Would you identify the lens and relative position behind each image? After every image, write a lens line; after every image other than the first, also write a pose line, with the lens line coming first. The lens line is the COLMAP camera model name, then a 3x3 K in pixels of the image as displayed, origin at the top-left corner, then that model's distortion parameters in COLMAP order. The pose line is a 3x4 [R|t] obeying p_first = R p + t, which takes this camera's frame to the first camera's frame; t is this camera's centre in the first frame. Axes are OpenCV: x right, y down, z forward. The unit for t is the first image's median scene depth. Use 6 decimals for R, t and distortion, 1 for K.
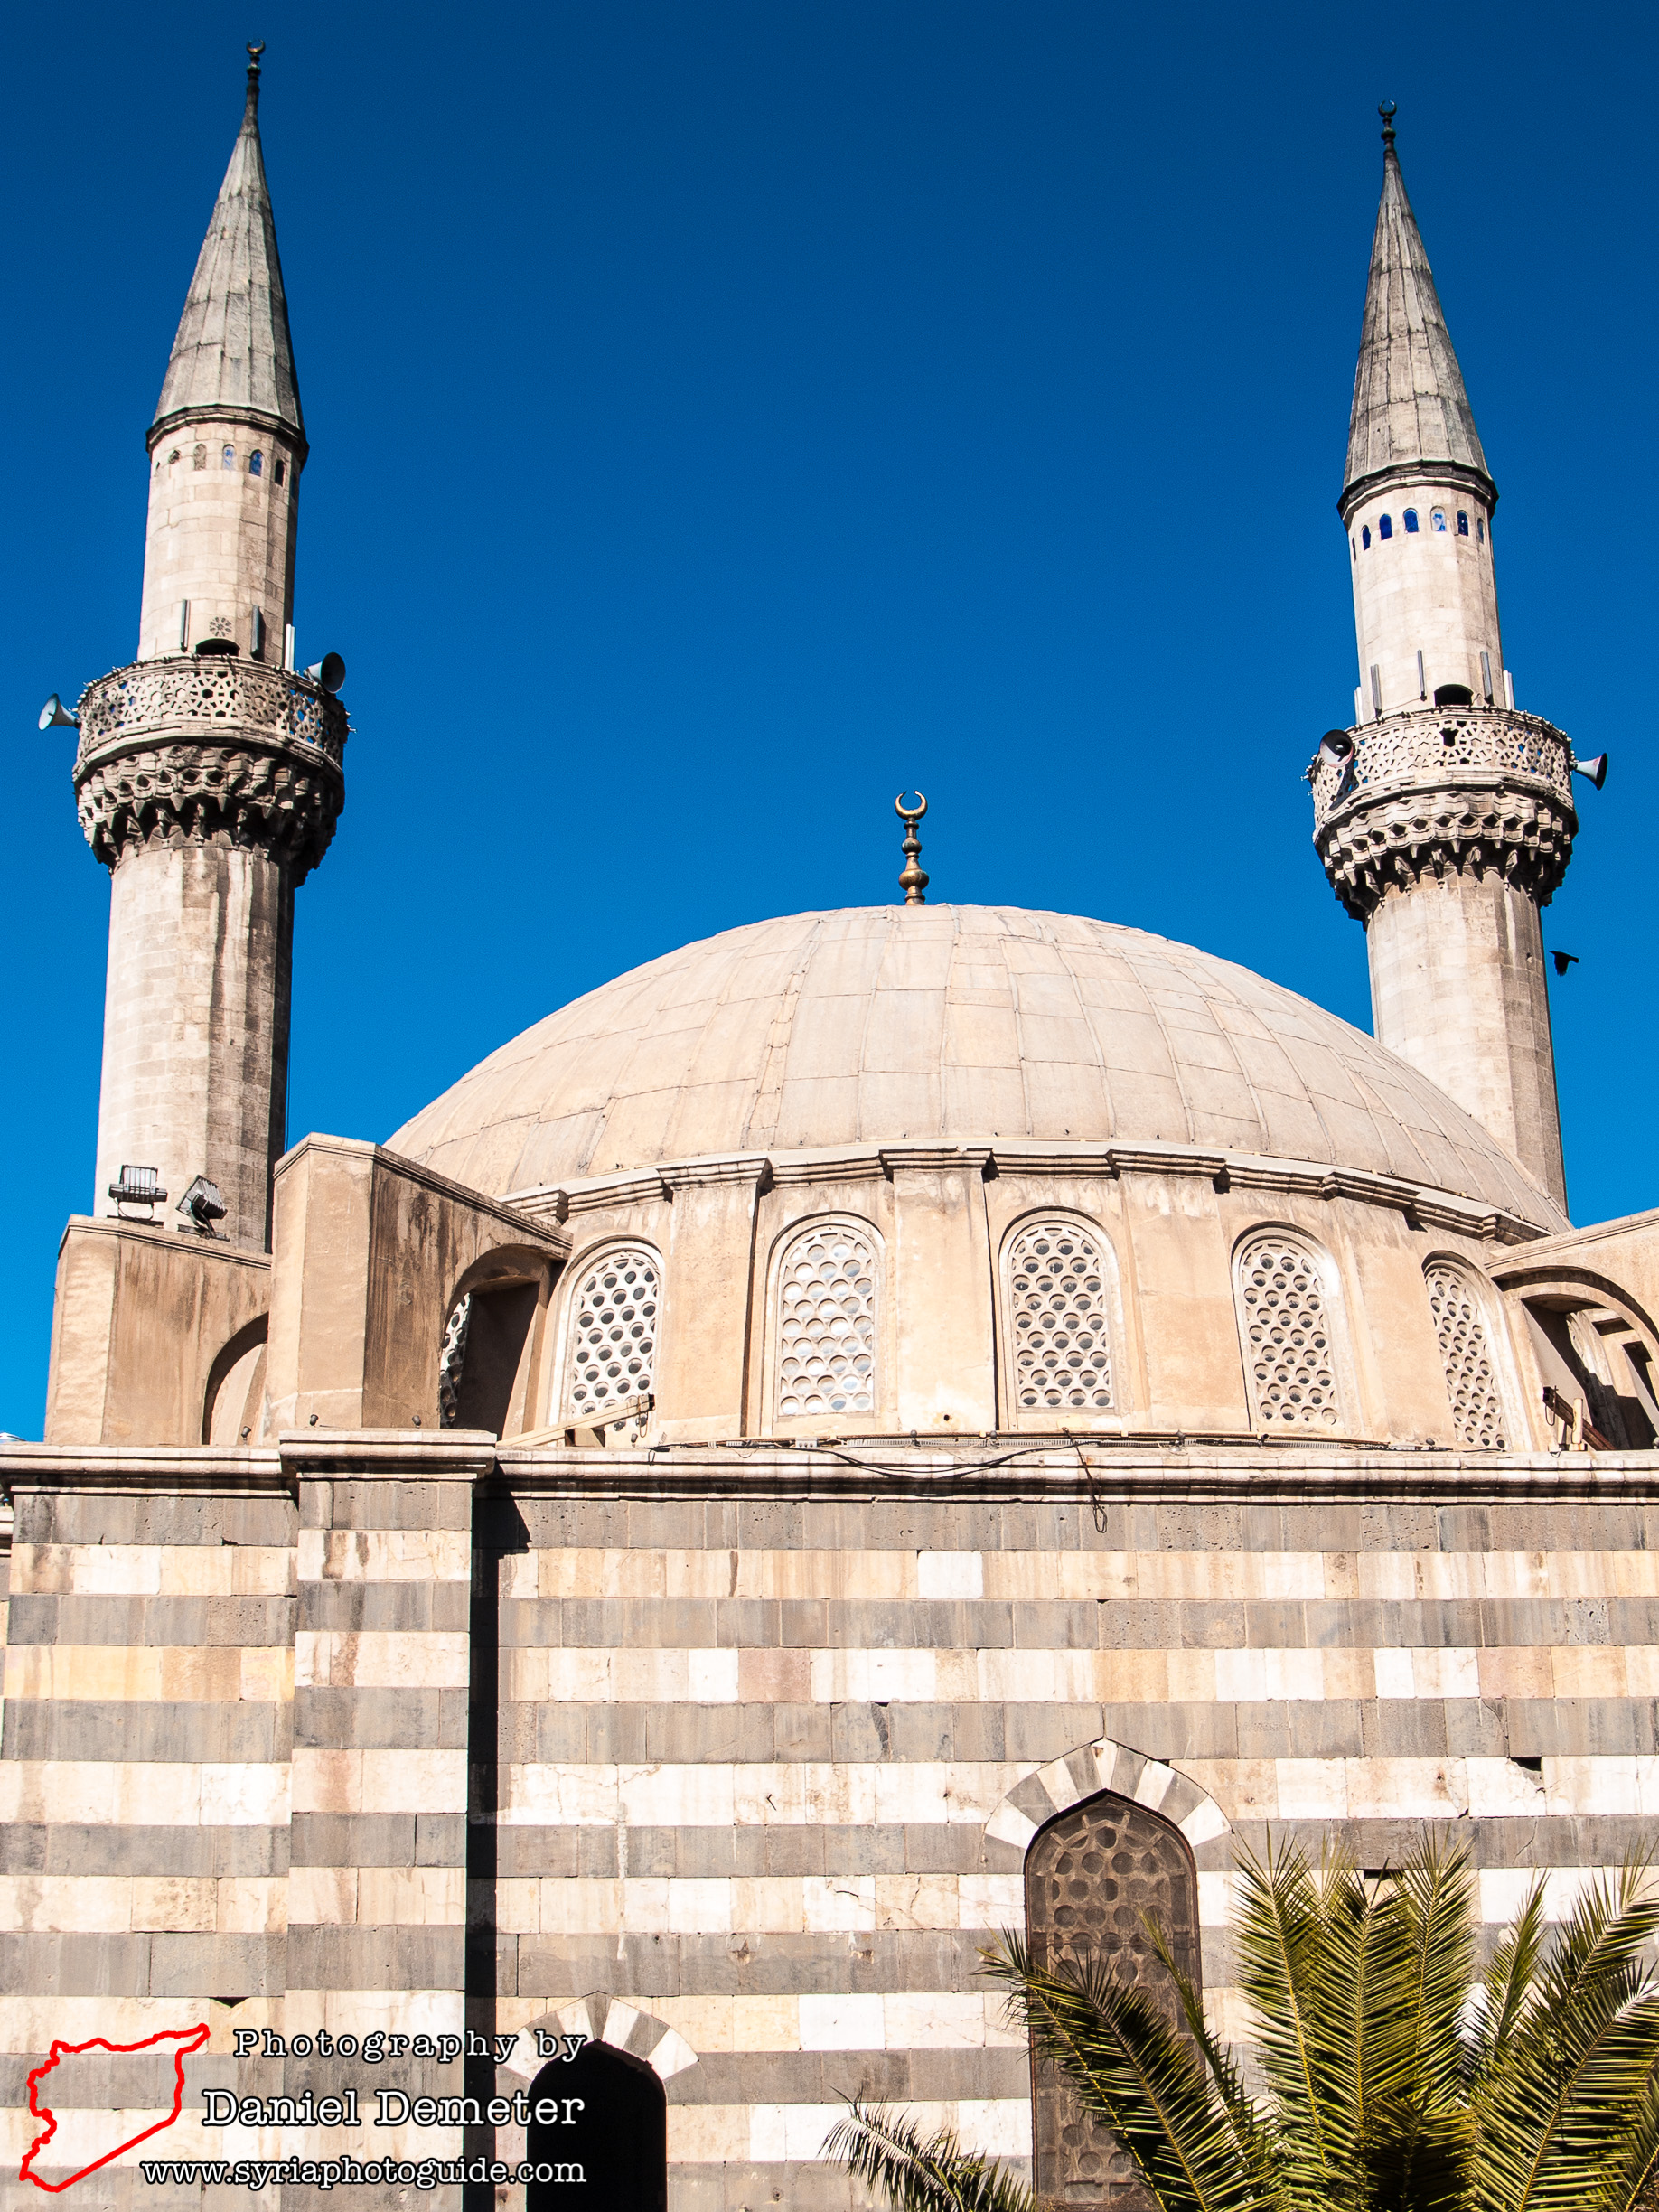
lens RADIAL K [[3399.9, 0, 834.2], [0, 3399.9, 1109.8], [0, 0, 1]] dist [-0.132799, 0.044961]
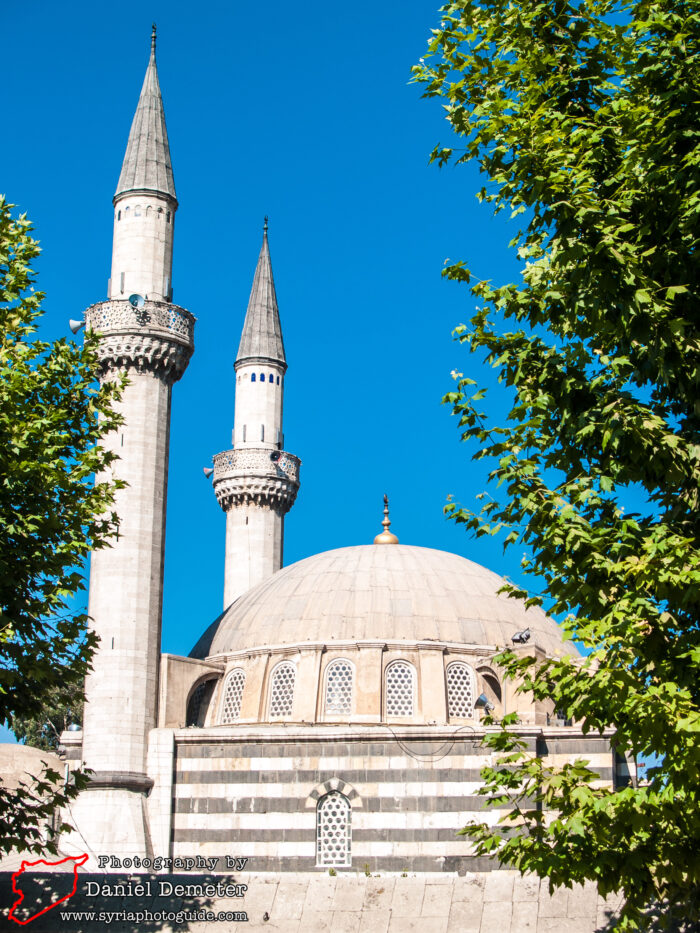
lens RADIAL K [[1884.2, 0, 348.6], [0, 1884.2, 466.3], [0, 0, 1]] dist [-0.096691, 0.095095]
pose [[0.302318, 0.289752, 0.908101, -1.777989], [-0.344465, 0.921508, -0.179354, 0.235242], [-0.888790, -0.258587, 0.378398, 0.403912]]
